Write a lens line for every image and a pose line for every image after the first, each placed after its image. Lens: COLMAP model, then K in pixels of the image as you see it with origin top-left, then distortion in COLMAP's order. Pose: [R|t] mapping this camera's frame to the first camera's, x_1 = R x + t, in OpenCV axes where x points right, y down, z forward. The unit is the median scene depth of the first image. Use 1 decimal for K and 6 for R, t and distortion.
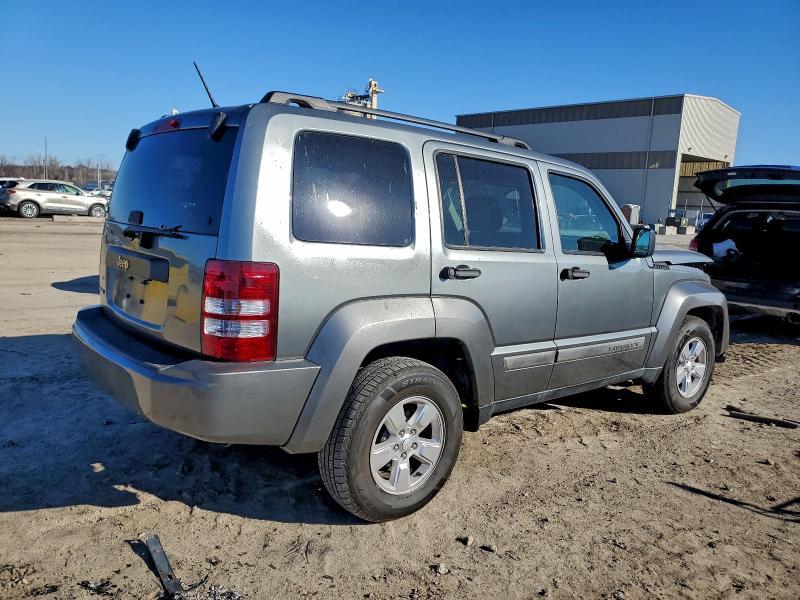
lens RADIAL K [[648.7, 0, 400.0], [0, 648.7, 300.0], [0, 0, 1]] dist [0.007851, 0.008028]
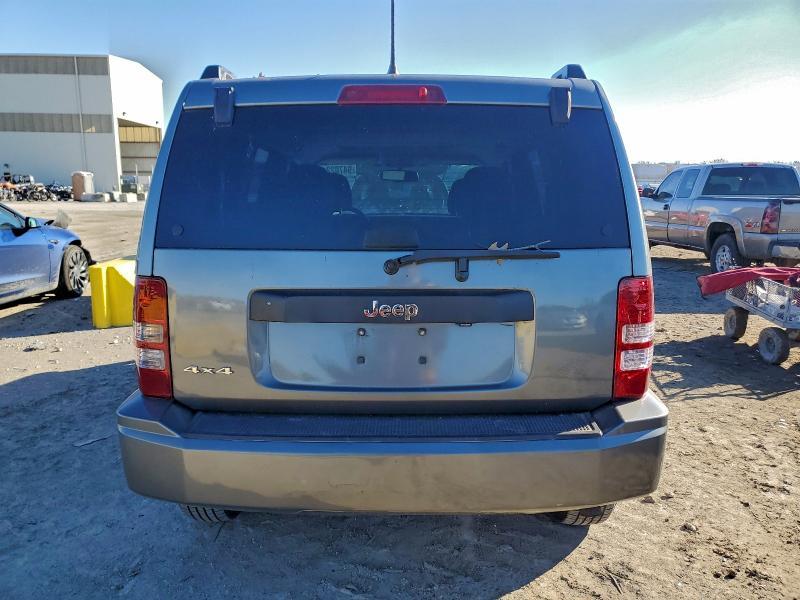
lens RADIAL K [[648.7, 0, 400.0], [0, 648.7, 300.0], [0, 0, 1]] dist [0.007851, 0.008028]
pose [[0.633793, -0.176378, 0.753125, -0.086626], [0.135498, 0.983916, 0.116400, -0.013332], [-0.761542, 0.028273, 0.647498, 0.056501]]
